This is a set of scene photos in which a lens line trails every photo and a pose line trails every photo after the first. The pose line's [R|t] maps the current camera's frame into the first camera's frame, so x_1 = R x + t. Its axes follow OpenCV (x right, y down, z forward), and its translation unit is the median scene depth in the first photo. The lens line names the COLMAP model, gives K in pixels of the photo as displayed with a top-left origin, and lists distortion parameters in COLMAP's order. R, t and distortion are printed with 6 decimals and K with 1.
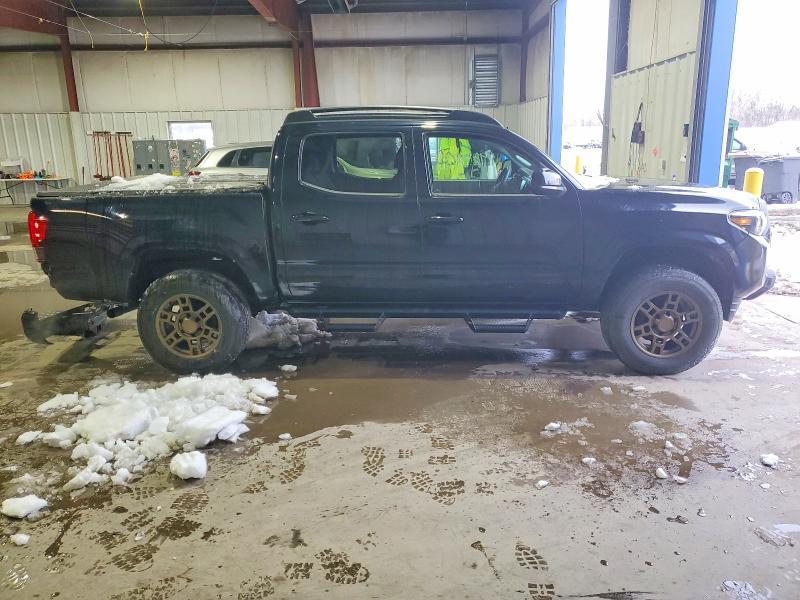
lens RADIAL K [[640.2, 0, 394.8], [0, 640.2, 298.9], [0, 0, 1]] dist [0.007077, 0.019091]
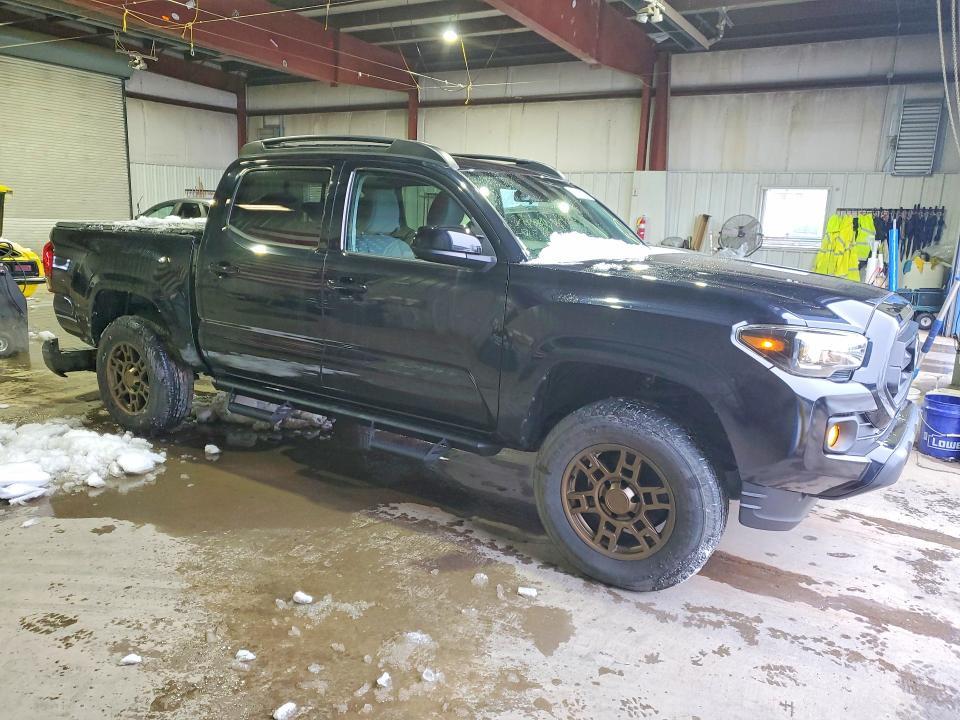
lens RADIAL K [[768.2, 0, 476.8], [0, 768.2, 362.3], [0, 0, 1]] dist [0.007077, 0.019091]
pose [[0.853177, 0.146507, -0.500625, 0.634549], [-0.175891, 0.984340, -0.011694, -0.053359], [0.491072, 0.098032, 0.865586, 0.309572]]
